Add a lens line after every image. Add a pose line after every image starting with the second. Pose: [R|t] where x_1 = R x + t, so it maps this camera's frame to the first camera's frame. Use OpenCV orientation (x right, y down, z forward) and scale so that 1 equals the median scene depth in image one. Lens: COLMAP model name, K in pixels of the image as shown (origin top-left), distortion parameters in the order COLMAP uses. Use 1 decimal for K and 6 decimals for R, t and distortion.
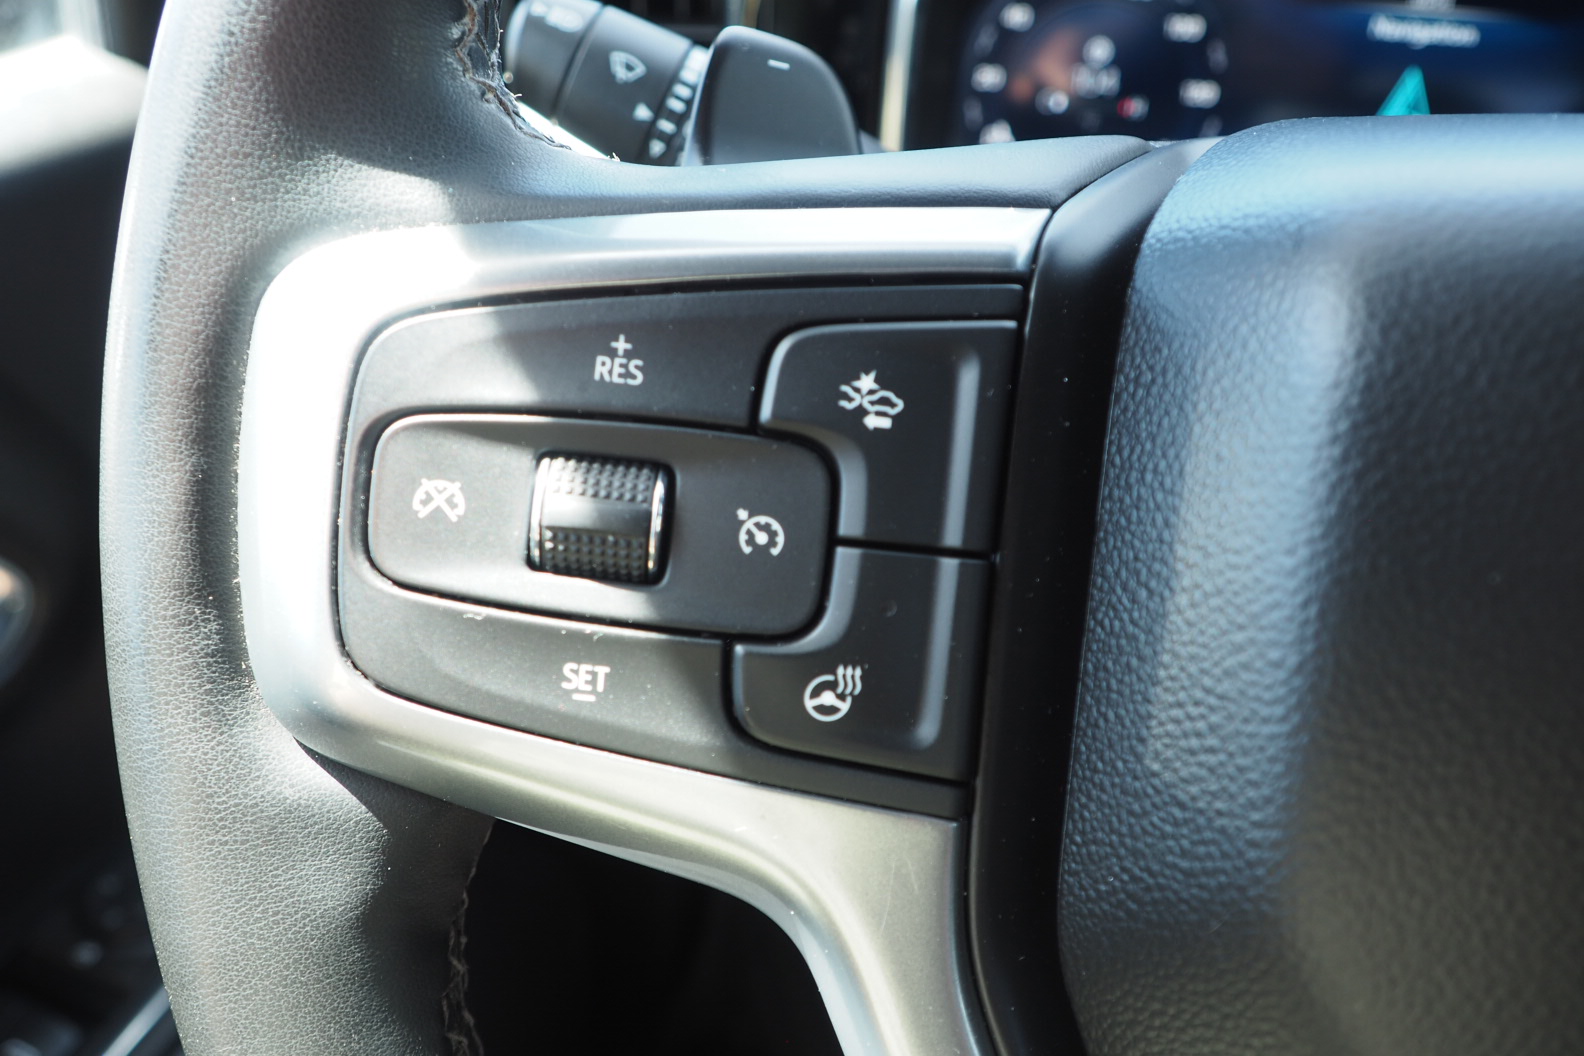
lens RADIAL K [[1221.0, 0, 805.3], [0, 1221.0, 539.9], [0, 0, 1]] dist [-0.003689, -0.006029]
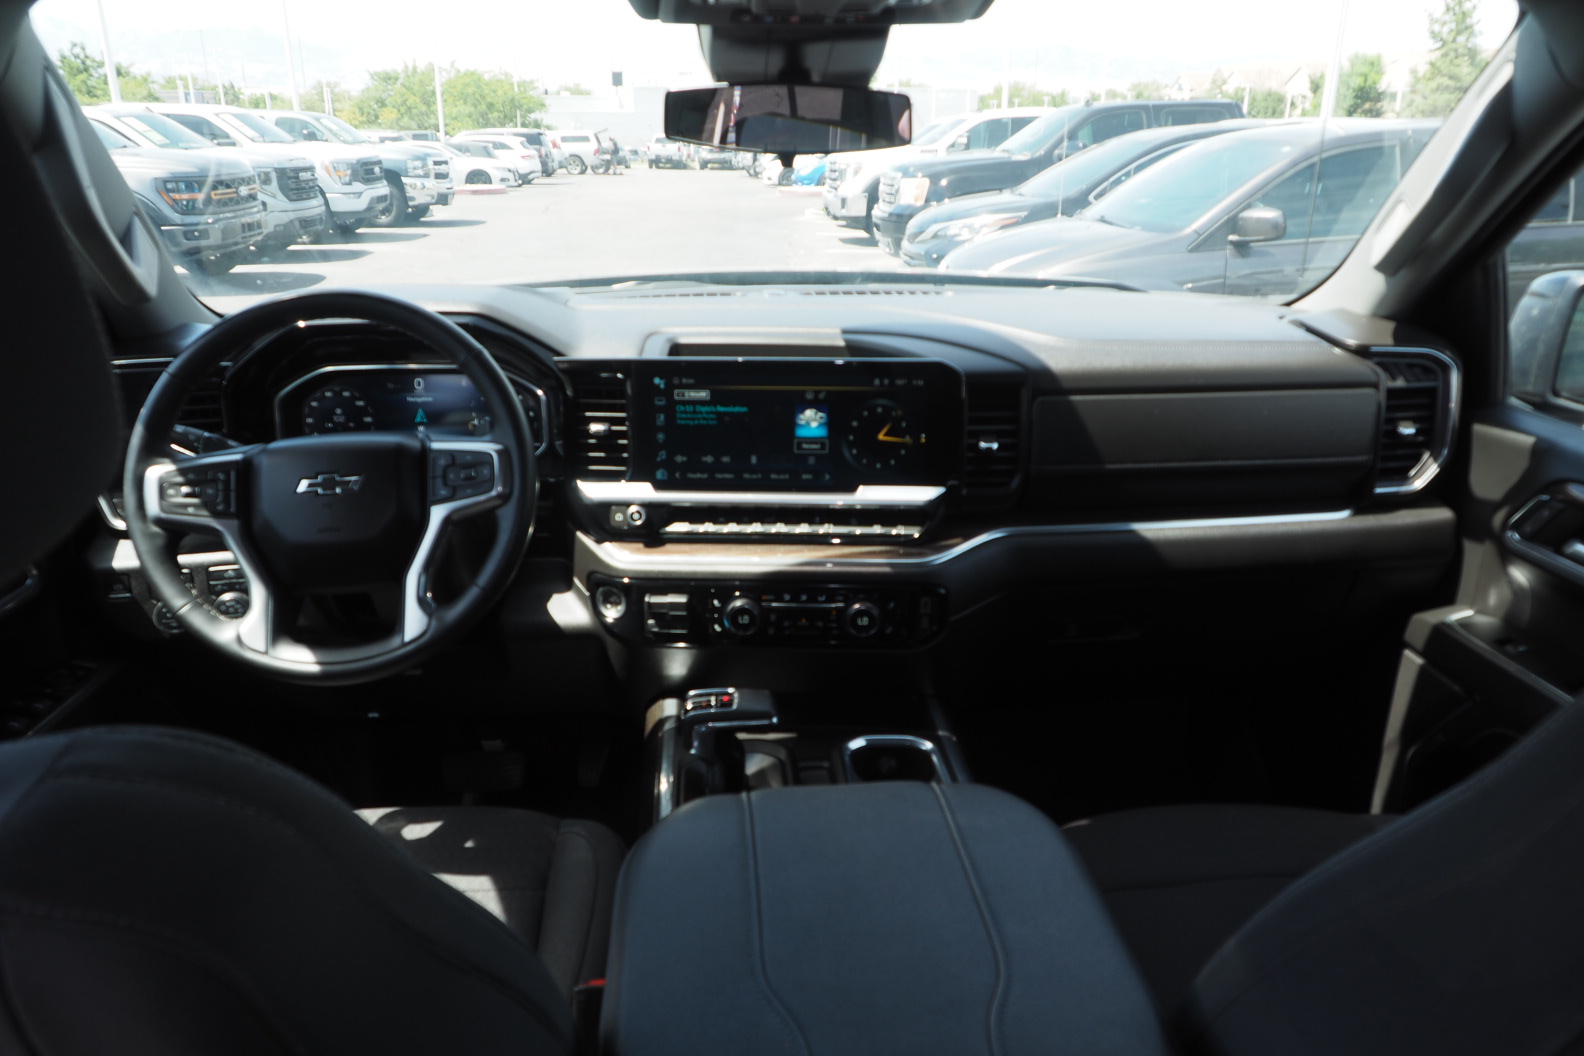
lens RADIAL K [[1116.4, 0, 789.2], [0, 1116.4, 524.4], [0, 0, 1]] dist [-0.023451, 0.001808]
pose [[0.938337, -0.146805, 0.313006, 1.399608], [0.208687, 0.962333, -0.174256, 2.594097], [-0.275634, 0.228831, 0.933629, -7.937235]]
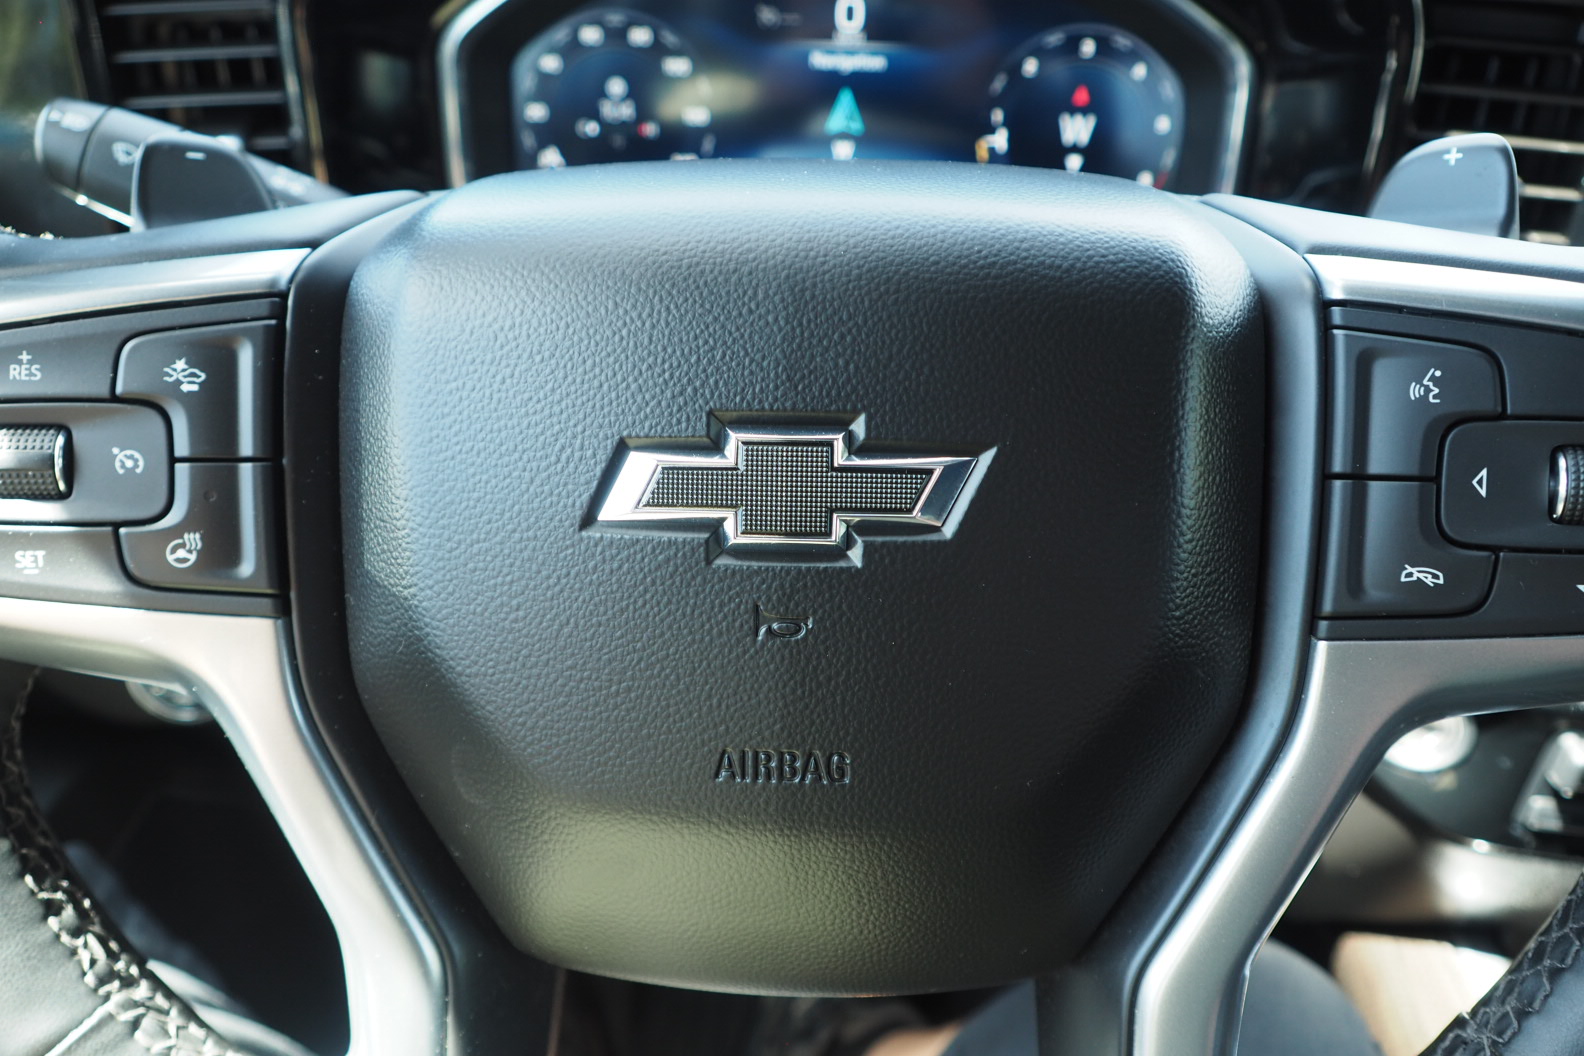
lens RADIAL K [[1116.4, 0, 781.7], [0, 1116.4, 529.9], [0, 0, 1]] dist [-0.023451, 0.001808]
pose [[0.981139, -0.115953, 0.154666, 0.598034], [0.111909, 0.993115, 0.034628, 0.136831], [-0.157617, -0.016667, 0.987360, -0.643763]]
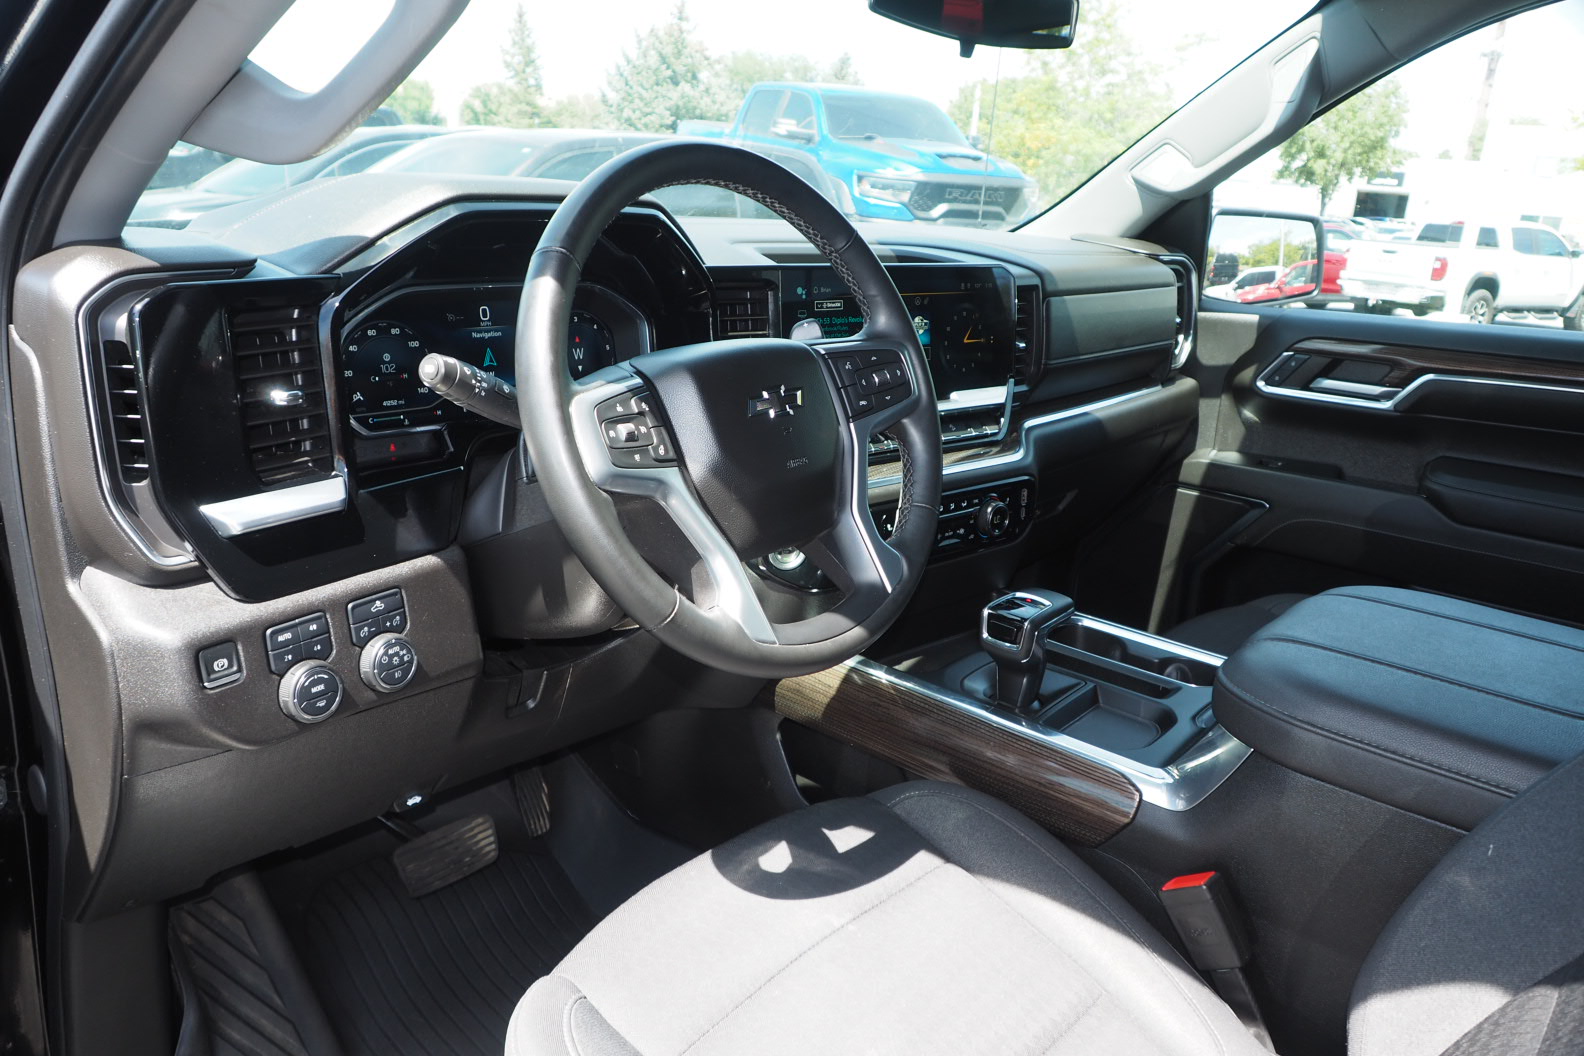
lens RADIAL K [[1116.4, 0, 782.9], [0, 1116.4, 510.8], [0, 0, 1]] dist [-0.023451, 0.001808]
pose [[0.457246, -0.264945, 0.848958, -4.656003], [0.431521, 0.900787, 0.048704, 0.357750], [-0.777635, 0.344073, 0.526211, -2.285925]]
